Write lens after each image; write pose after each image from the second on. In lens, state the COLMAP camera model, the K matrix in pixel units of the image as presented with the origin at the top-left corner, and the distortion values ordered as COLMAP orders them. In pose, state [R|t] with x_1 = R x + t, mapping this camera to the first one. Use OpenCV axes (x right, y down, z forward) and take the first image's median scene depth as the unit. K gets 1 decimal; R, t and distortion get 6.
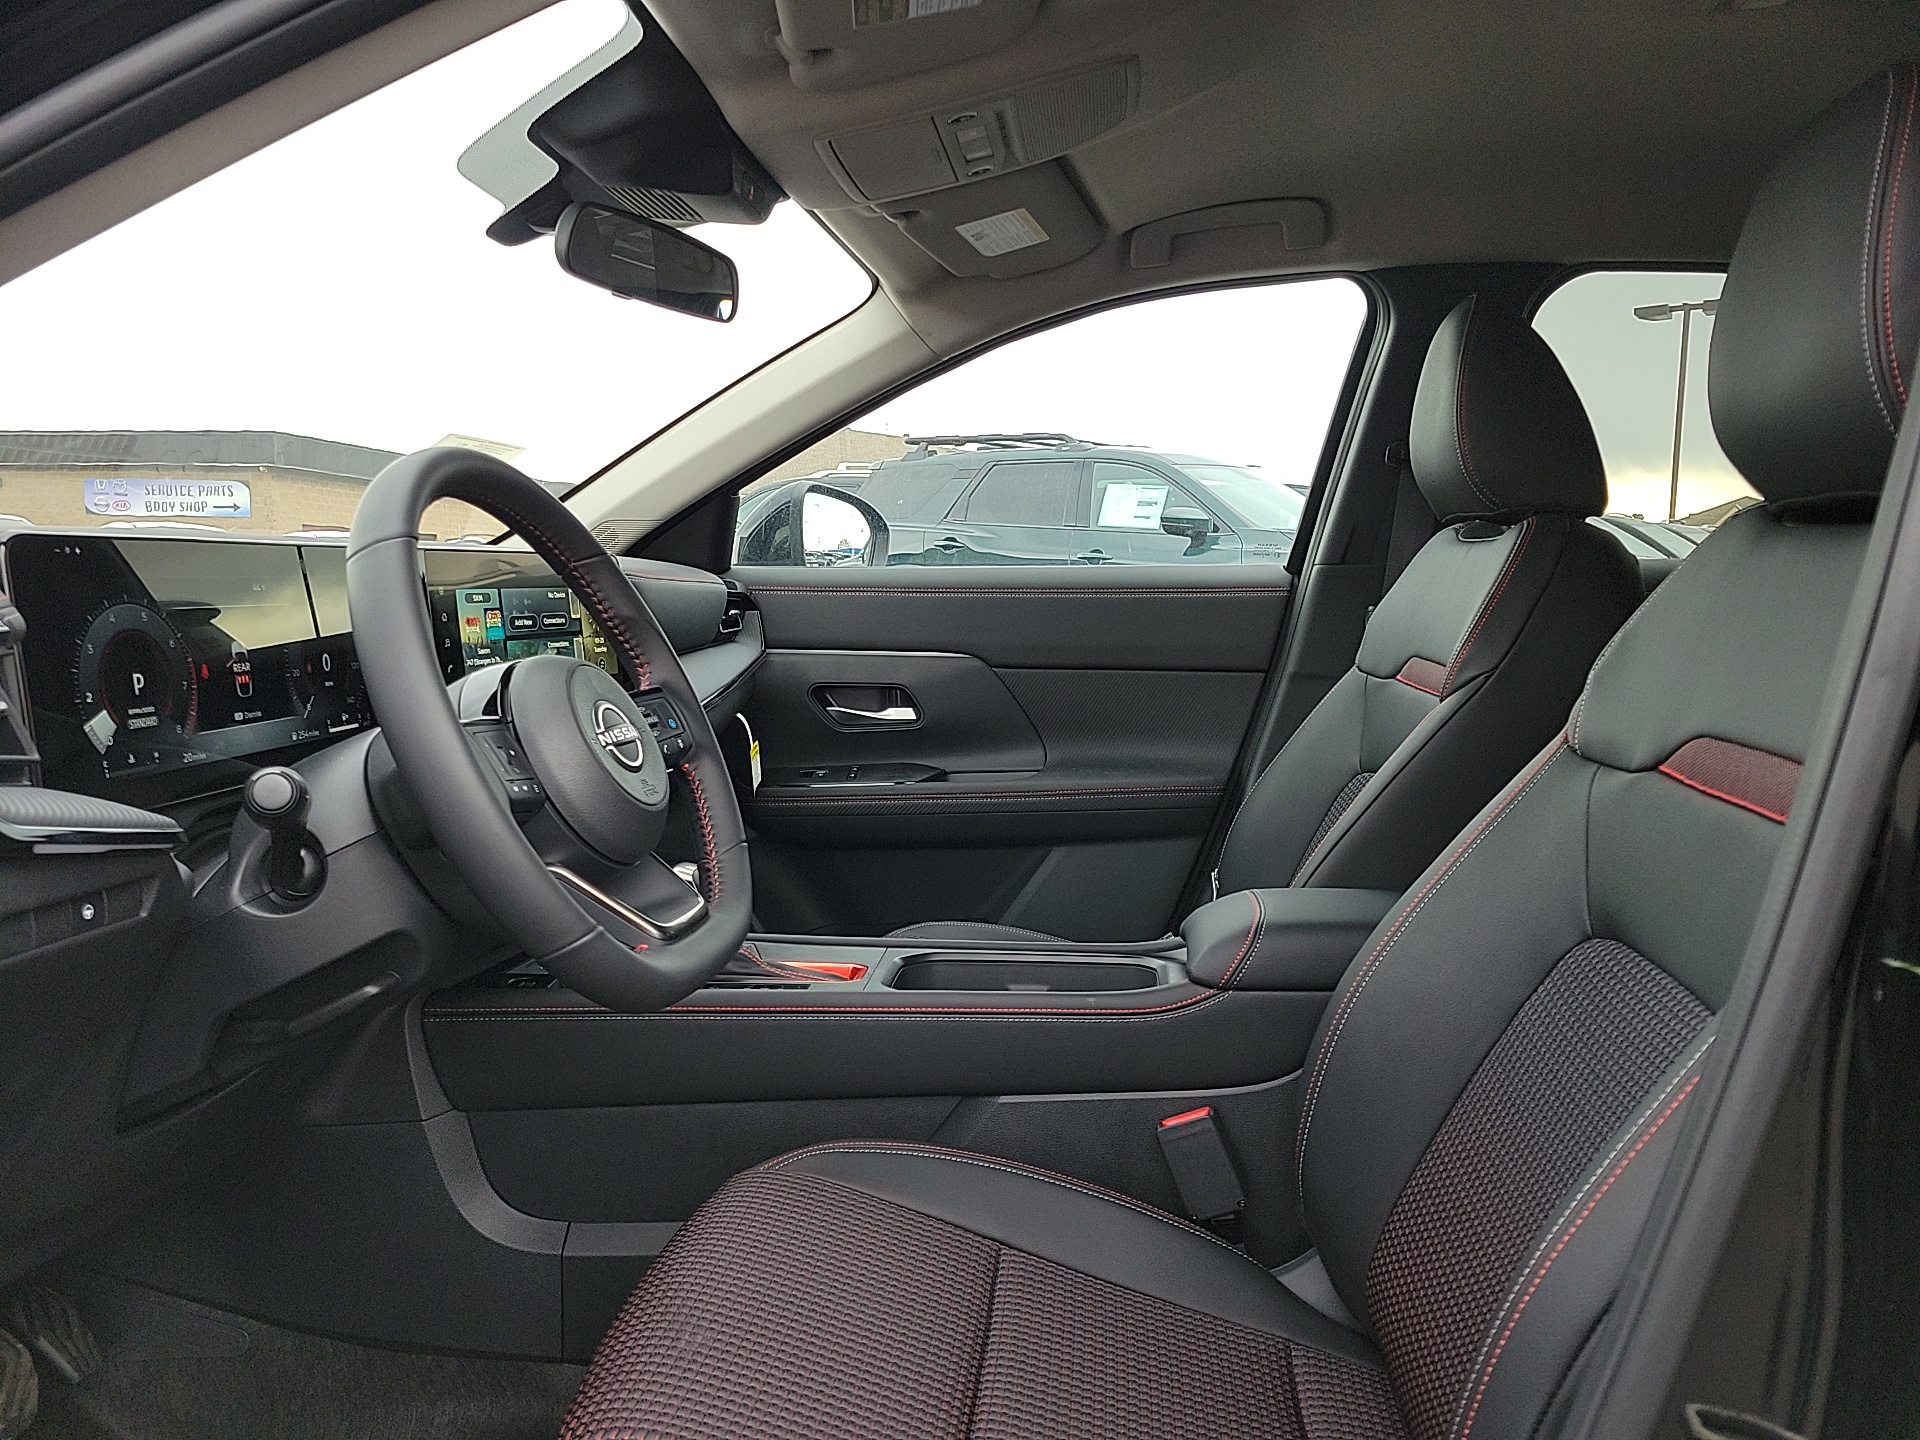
lens RADIAL K [[1426.1, 0, 960.0], [0, 1426.1, 720.0], [0, 0, 1]] dist [0.065894, -0.045578]
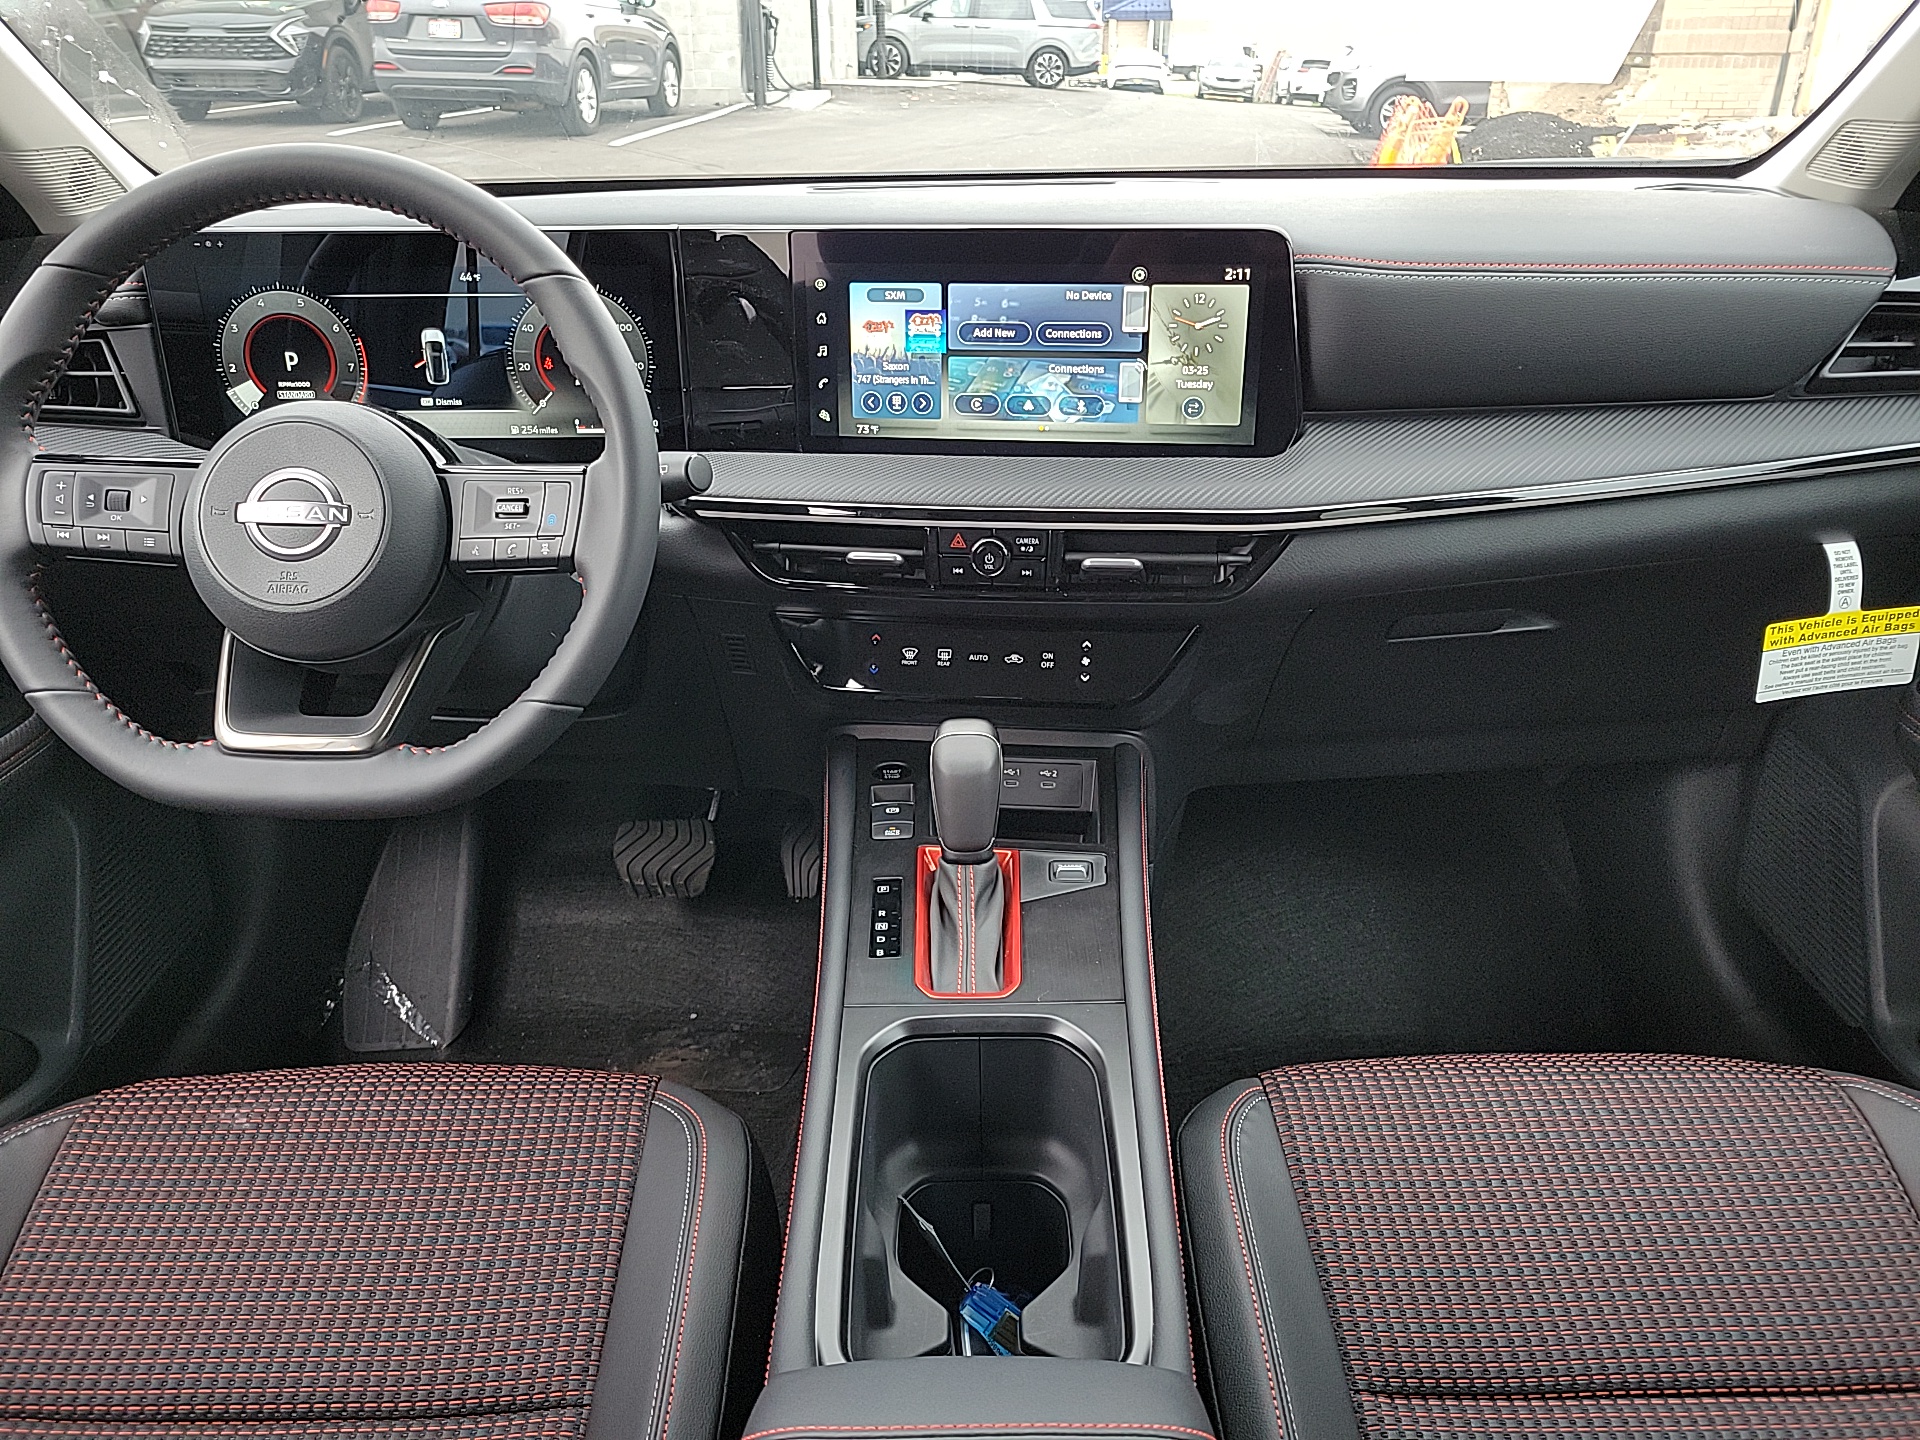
lens RADIAL K [[1428.3, 0, 955.3], [0, 1428.3, 732.3], [0, 0, 1]] dist [0.052995, -0.041007]
pose [[0.102978, 0.409558, -0.906454, 0.338589], [-0.090189, 0.911389, 0.401542, -0.133736], [0.990586, 0.040403, 0.130791, 0.684048]]
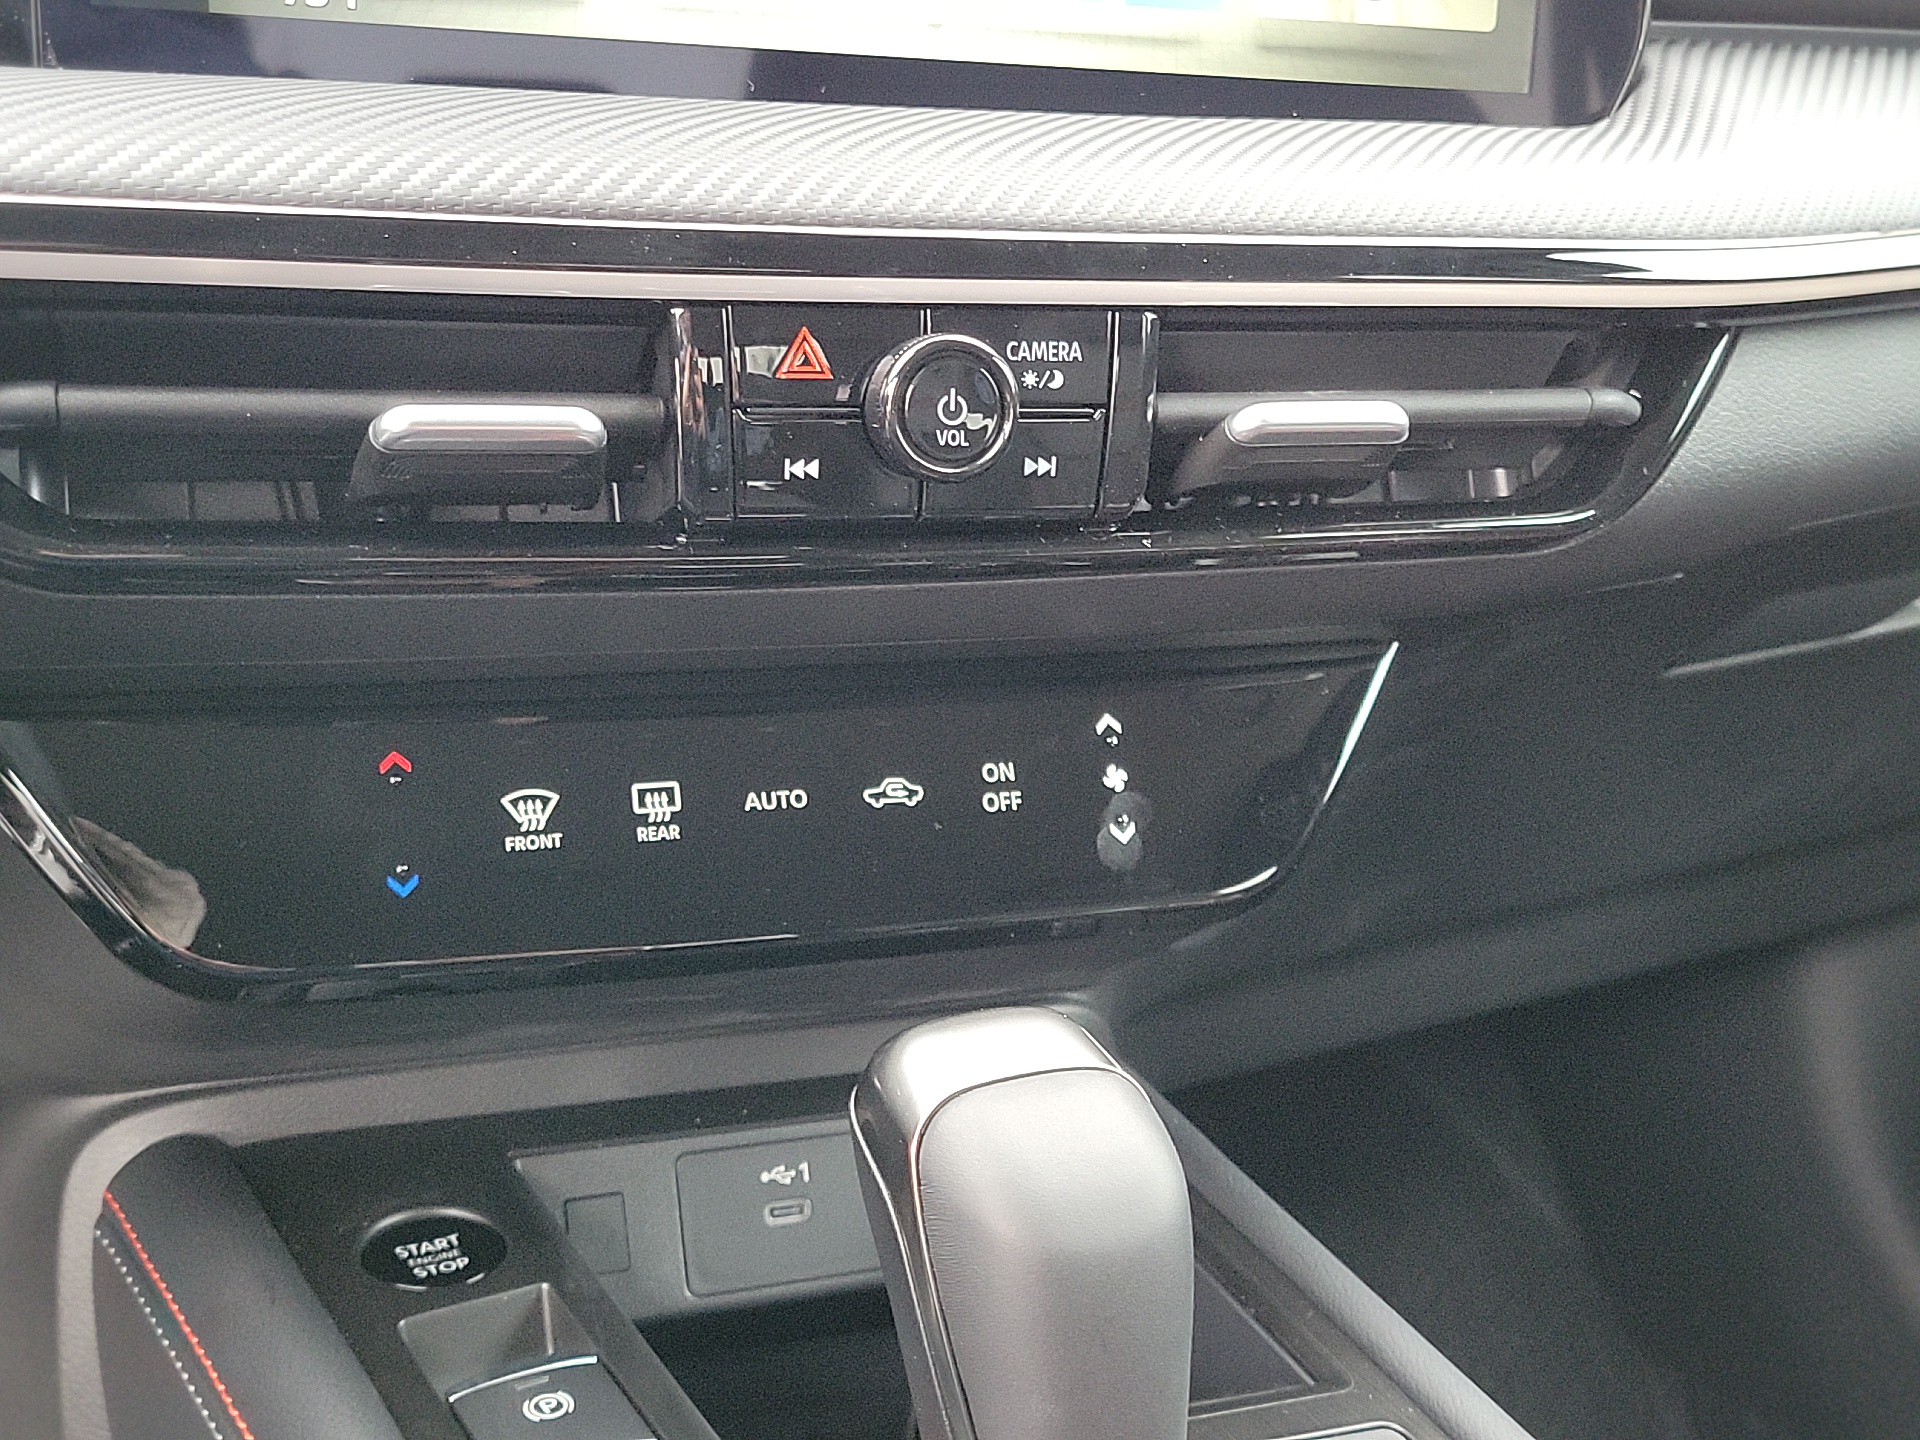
lens RADIAL K [[2306.5, 0, 960.0], [0, 2306.5, 720.0], [0, 0, 1]] dist [-0.003276, -0.011511]
pose [[0.566869, 0.274776, -0.776632, 0.014506], [-0.149372, 0.961391, 0.231118, -0.001490], [0.810153, -0.015007, 0.586027, 0.627154]]
